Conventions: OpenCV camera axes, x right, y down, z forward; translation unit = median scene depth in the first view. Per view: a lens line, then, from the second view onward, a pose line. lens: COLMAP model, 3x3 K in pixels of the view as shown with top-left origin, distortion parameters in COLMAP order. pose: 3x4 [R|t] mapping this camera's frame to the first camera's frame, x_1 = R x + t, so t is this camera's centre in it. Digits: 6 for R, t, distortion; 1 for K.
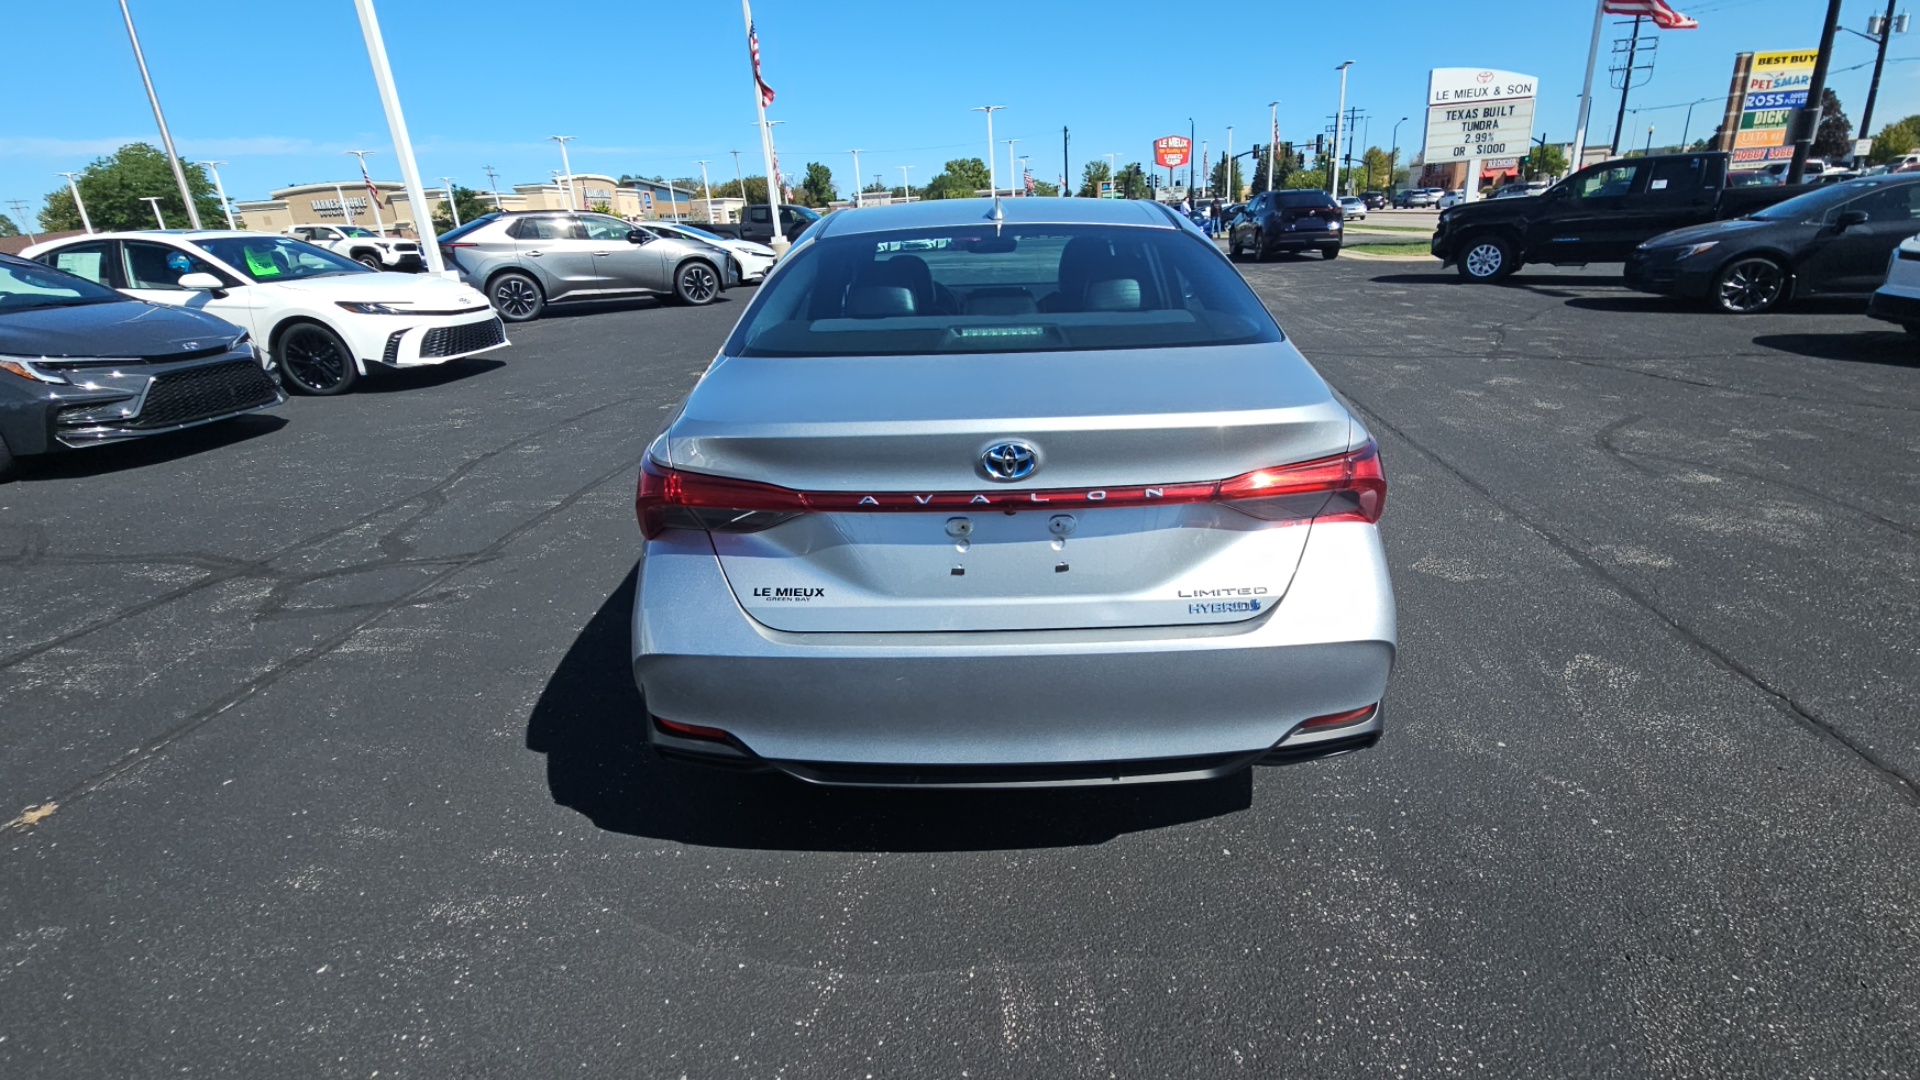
lens RADIAL K [[862.6, 0, 974.1], [0, 862.6, 538.1], [0, 0, 1]] dist [0.010308, -0.006932]
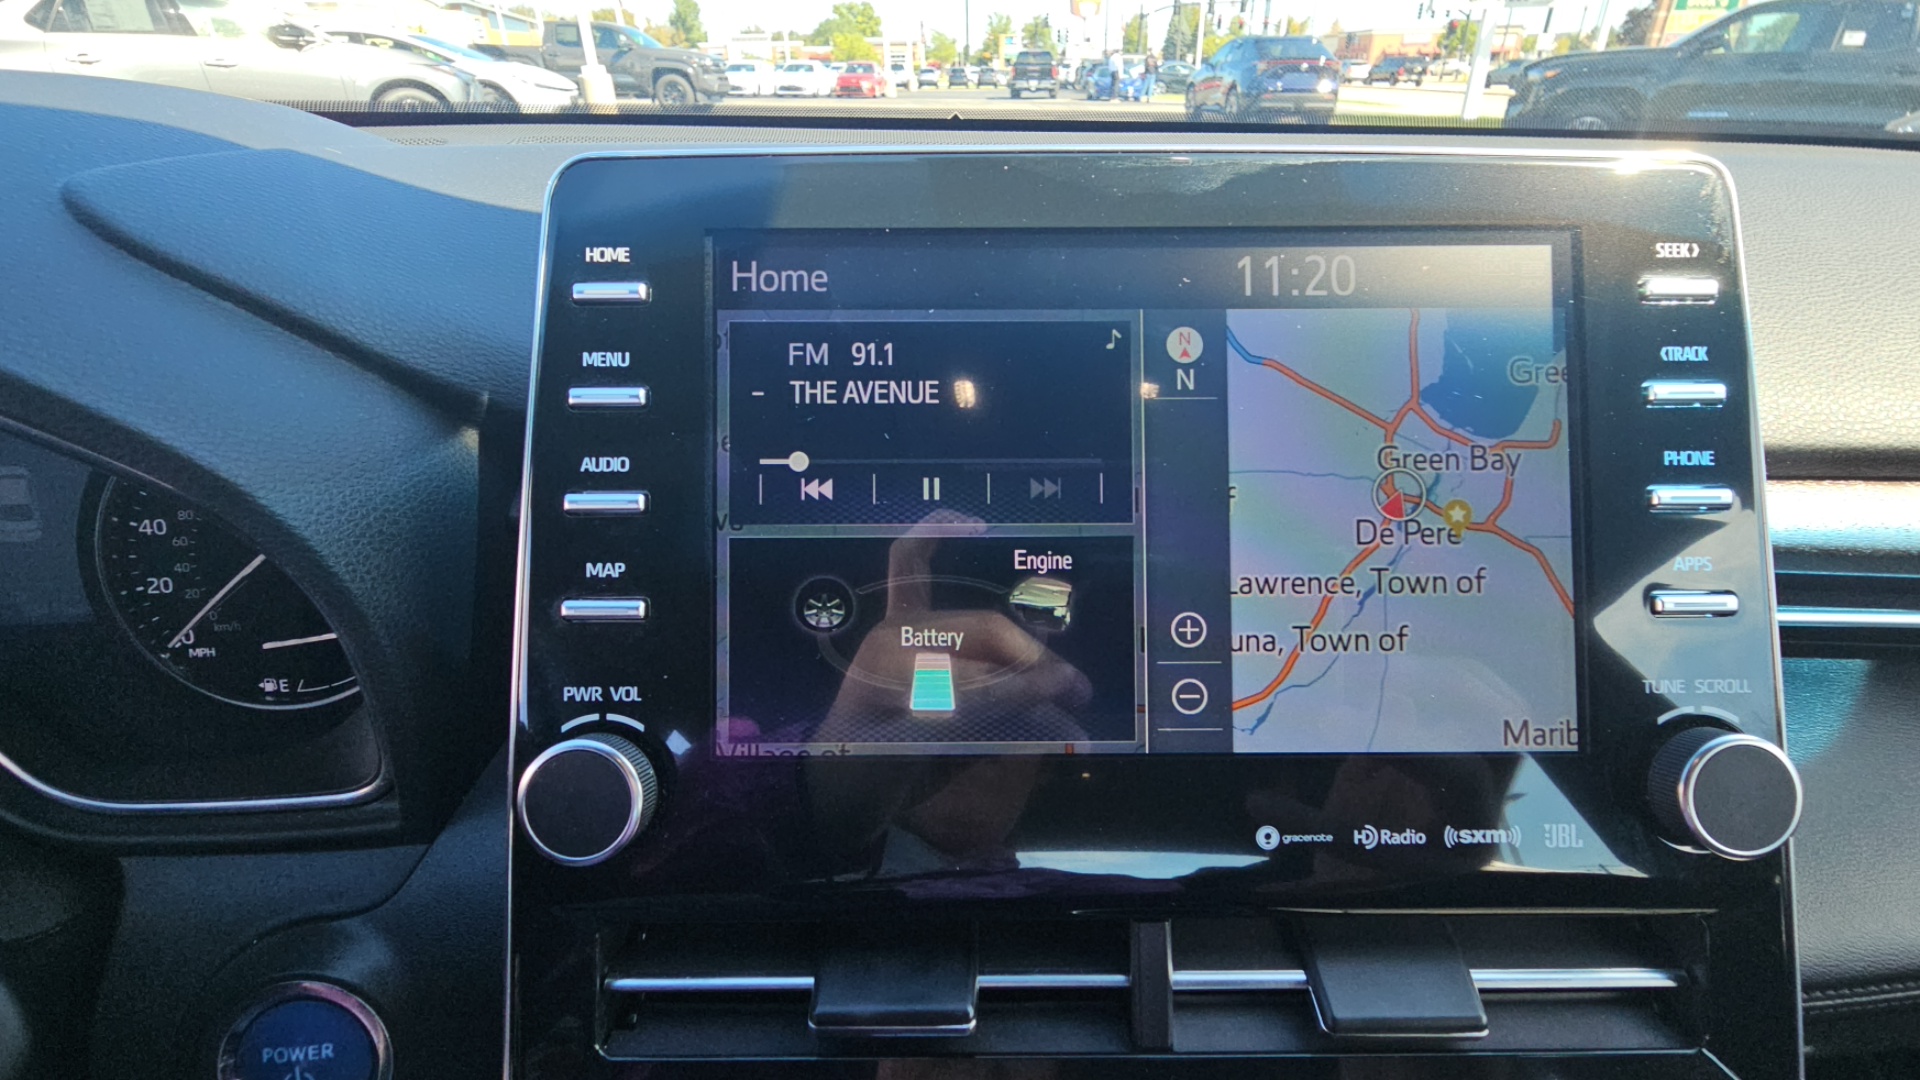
lens RADIAL K [[862.6, 0, 985.9], [0, 862.6, 548.2], [0, 0, 1]] dist [0.010308, -0.006932]
pose [[0.991409, -0.016423, 0.129762, 0.003914], [-0.002535, 0.989486, 0.144605, -0.062281], [-0.130773, -0.143692, 0.980944, 0.216281]]
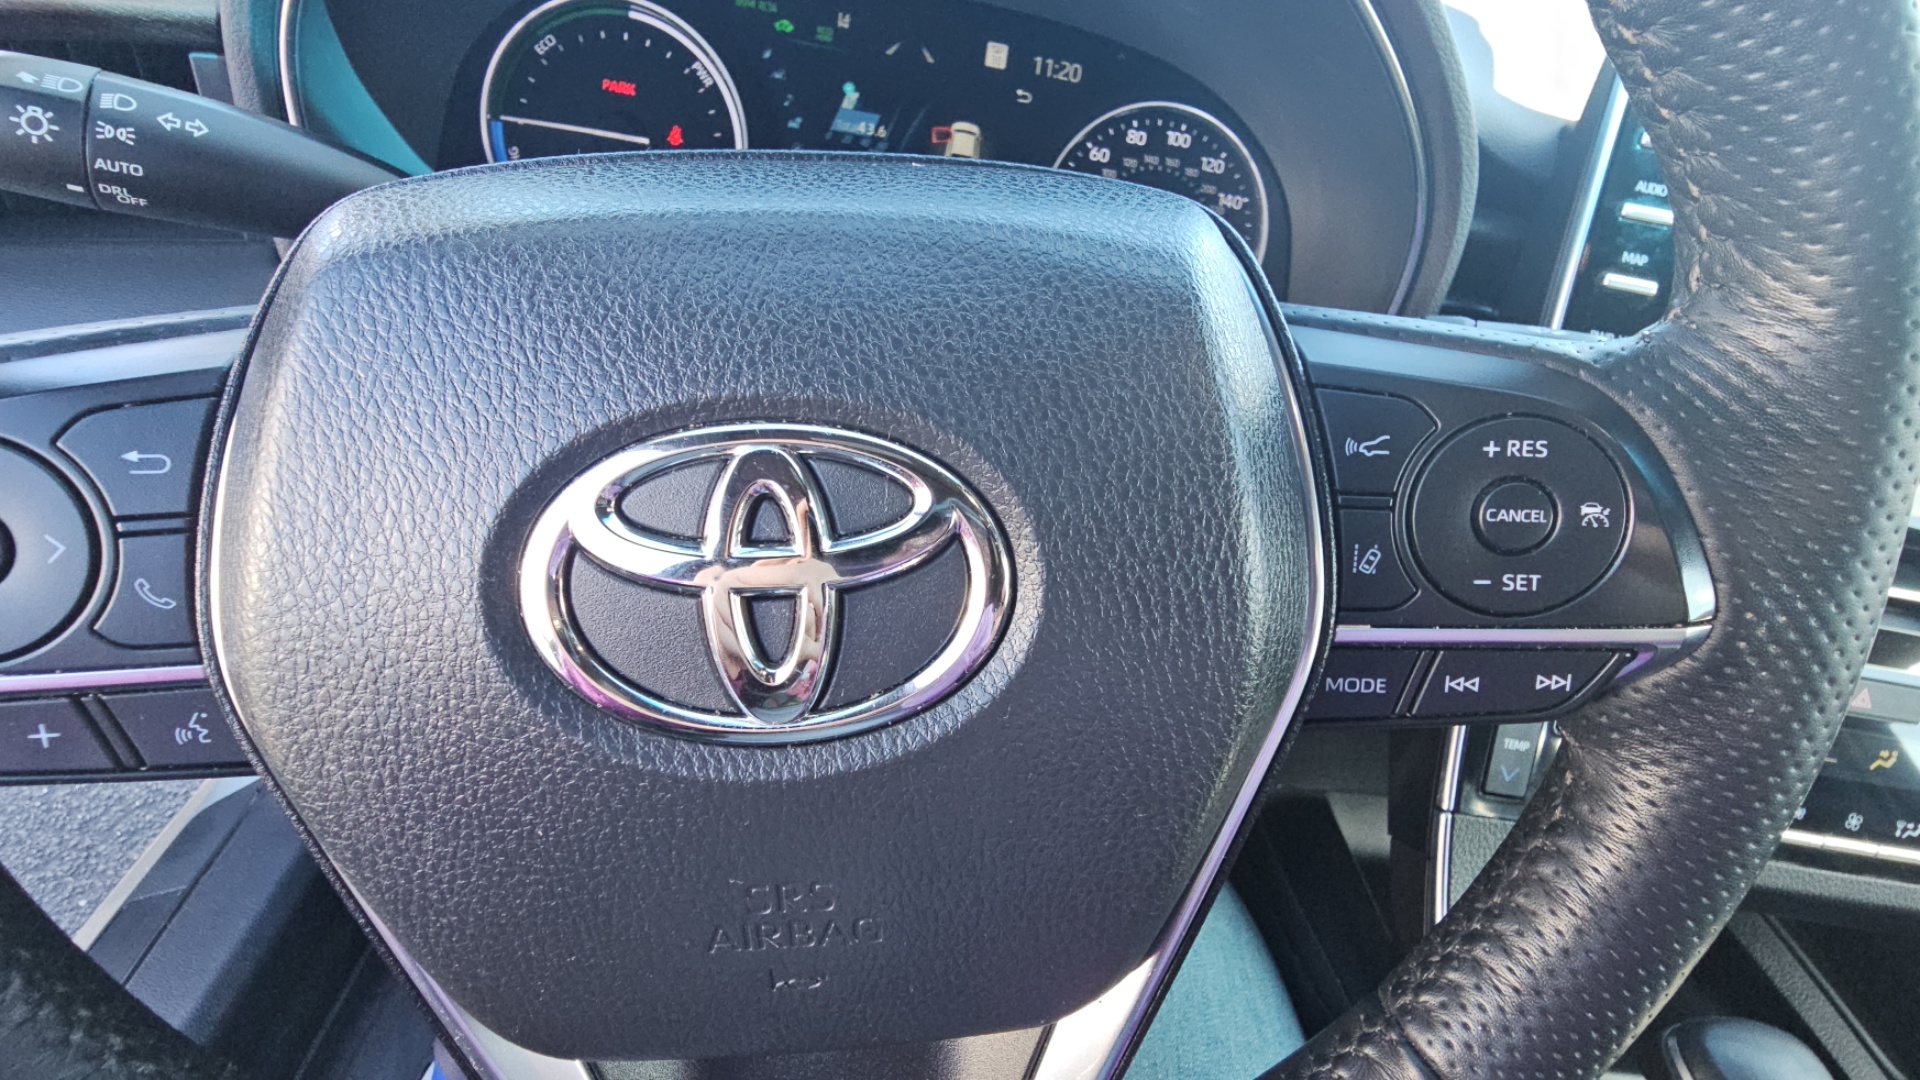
lens RADIAL K [[862.6, 0, 981.7], [0, 862.6, 546.3], [0, 0, 1]] dist [0.010308, -0.006932]
pose [[0.976046, 0.140428, 0.166176, -0.012613], [-0.181851, 0.945874, 0.268798, -0.057696], [-0.119435, -0.292579, 0.948753, 0.211853]]
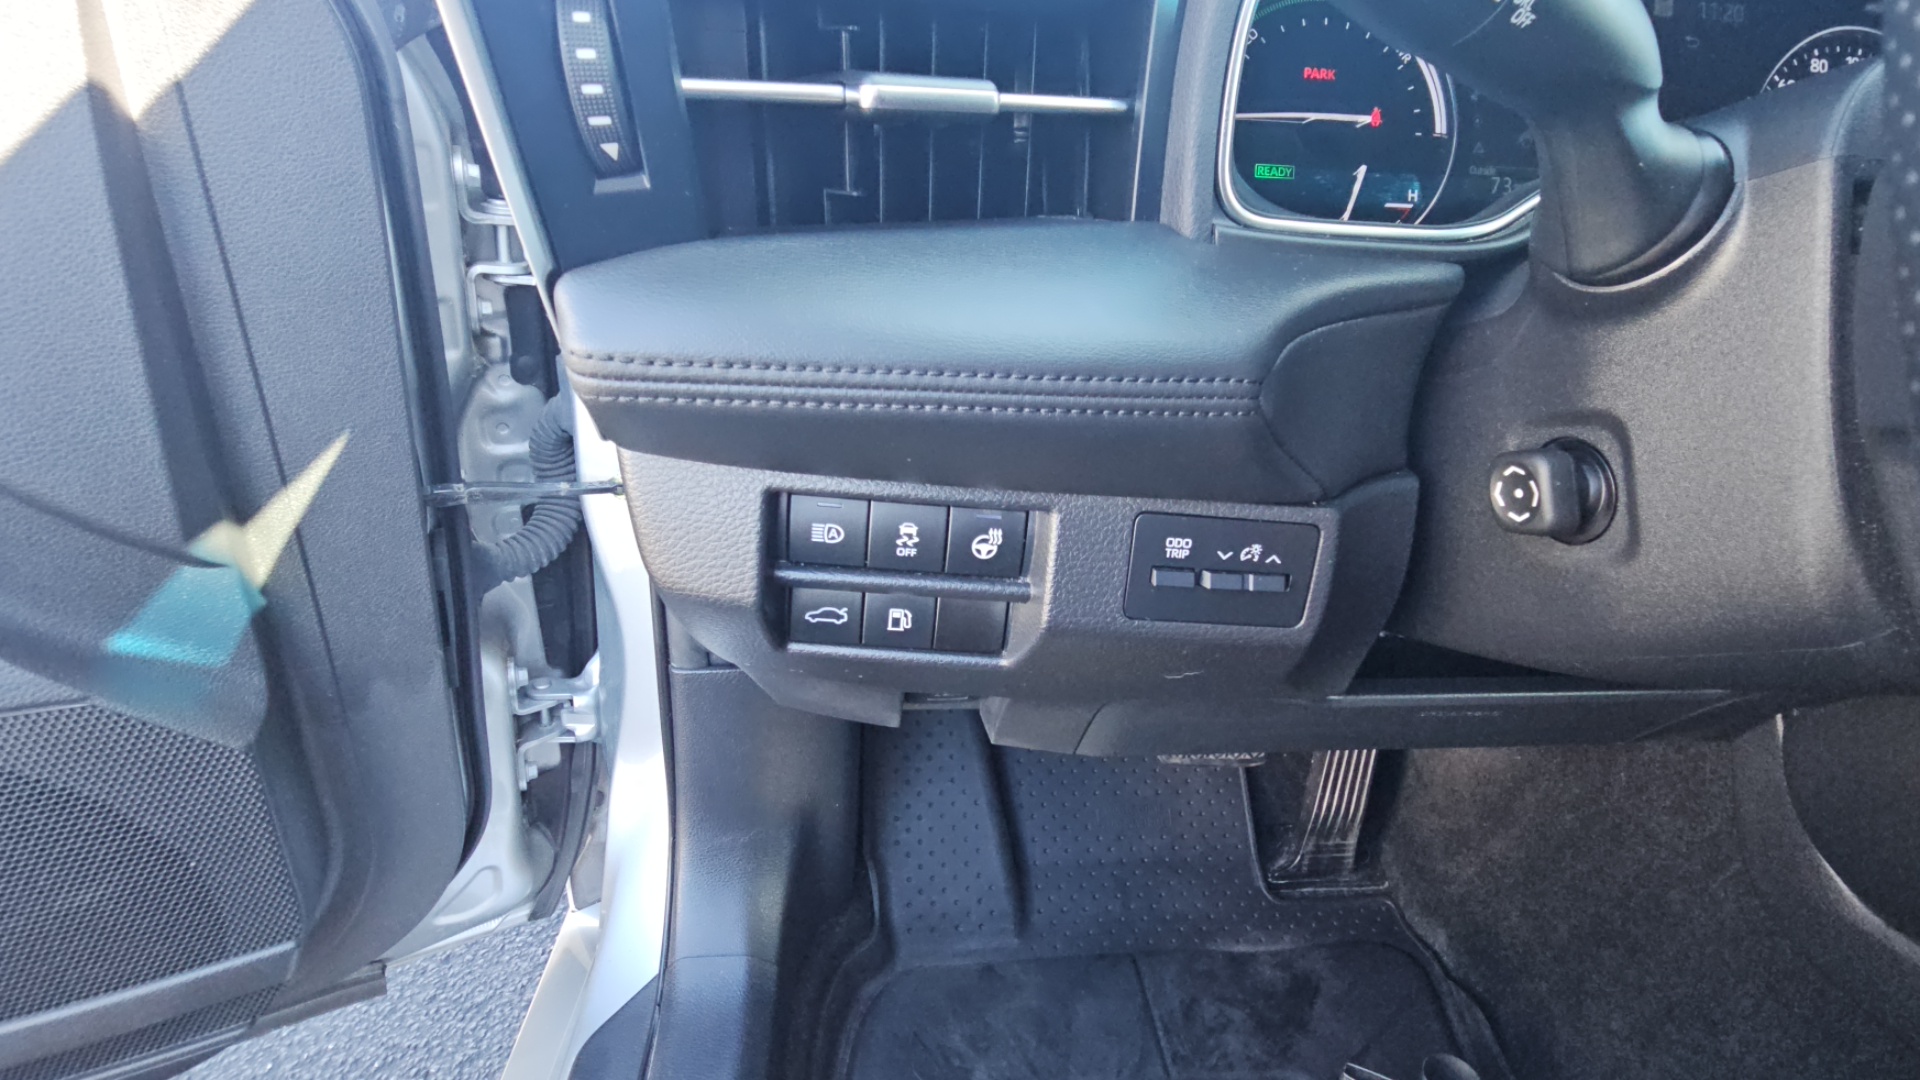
lens RADIAL K [[862.6, 0, 987.8], [0, 862.6, 559.3], [0, 0, 1]] dist [0.010308, -0.006932]
pose [[0.986177, 0.023276, 0.164051, -0.027575], [-0.042353, 0.992604, 0.113771, -0.052711], [-0.160190, -0.119147, 0.979869, 0.216298]]
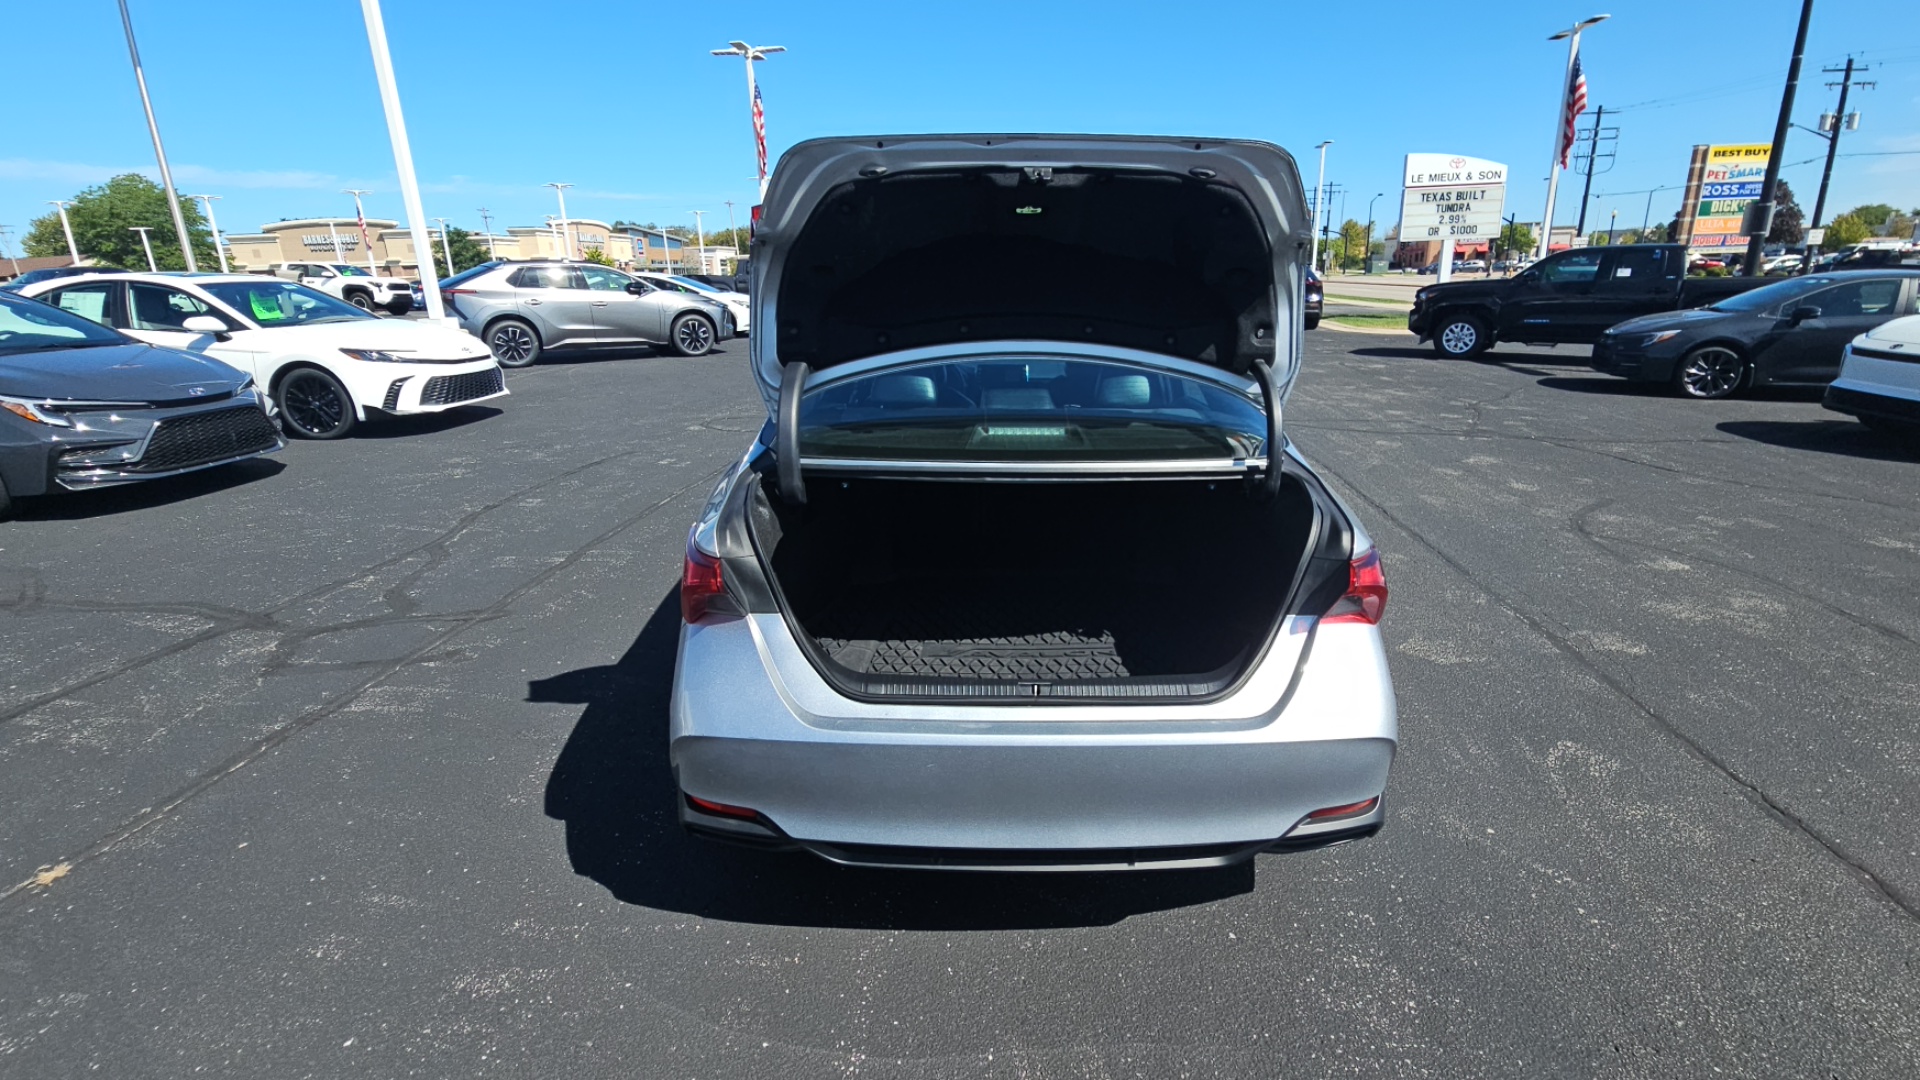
lens RADIAL K [[862.6, 0, 973.8], [0, 862.6, 540.6], [0, 0, 1]] dist [0.010308, -0.006932]
pose [[0.999419, 0.026147, 0.021867, -0.005248], [-0.024901, 0.998152, -0.055429, -0.004398], [-0.023276, 0.054852, 0.998223, -0.005294]]
